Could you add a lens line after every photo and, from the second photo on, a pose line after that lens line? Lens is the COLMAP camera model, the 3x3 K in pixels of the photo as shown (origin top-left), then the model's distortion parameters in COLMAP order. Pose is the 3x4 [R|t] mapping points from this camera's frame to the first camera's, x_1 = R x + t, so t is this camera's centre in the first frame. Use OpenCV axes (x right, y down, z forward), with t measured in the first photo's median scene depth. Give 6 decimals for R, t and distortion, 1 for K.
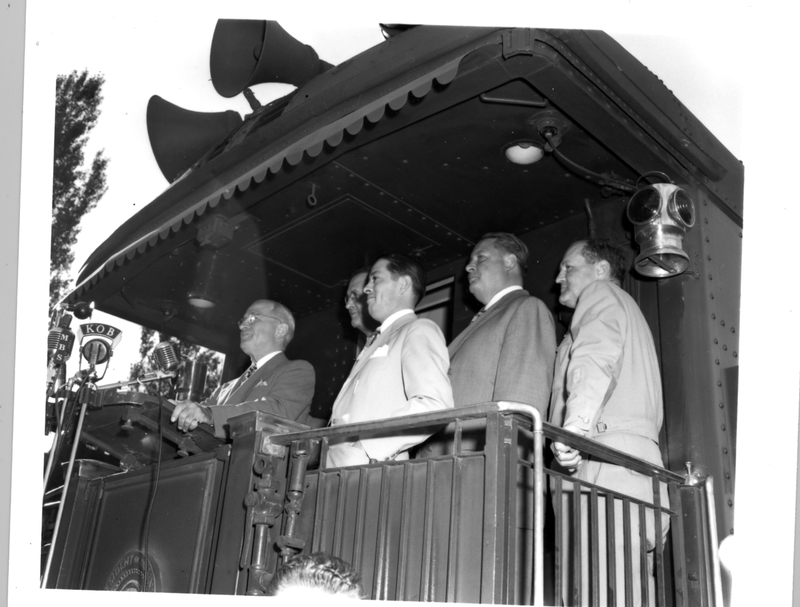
lens RADIAL K [[798.5, 0, 400.0], [0, 798.5, 303.5], [0, 0, 1]] dist [0.019869, -0.002479]
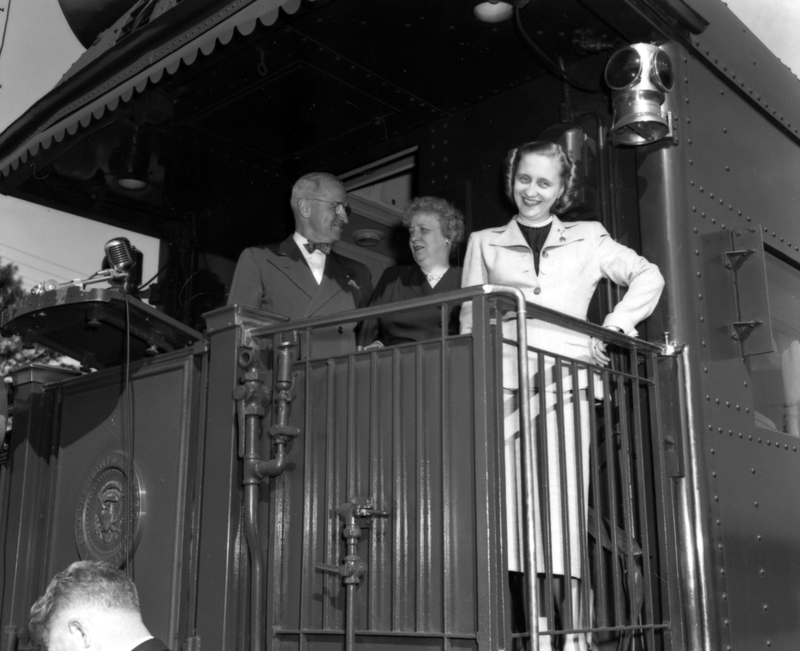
lens RADIAL K [[937.7, 0, 401.2], [0, 937.7, 311.1], [0, 0, 1]] dist [0.088939, 0.013141]
pose [[0.996299, -0.051959, 0.068474, -0.050497], [0.040330, 0.986060, 0.161427, -0.032319], [-0.075907, -0.158068, 0.984506, -0.137239]]
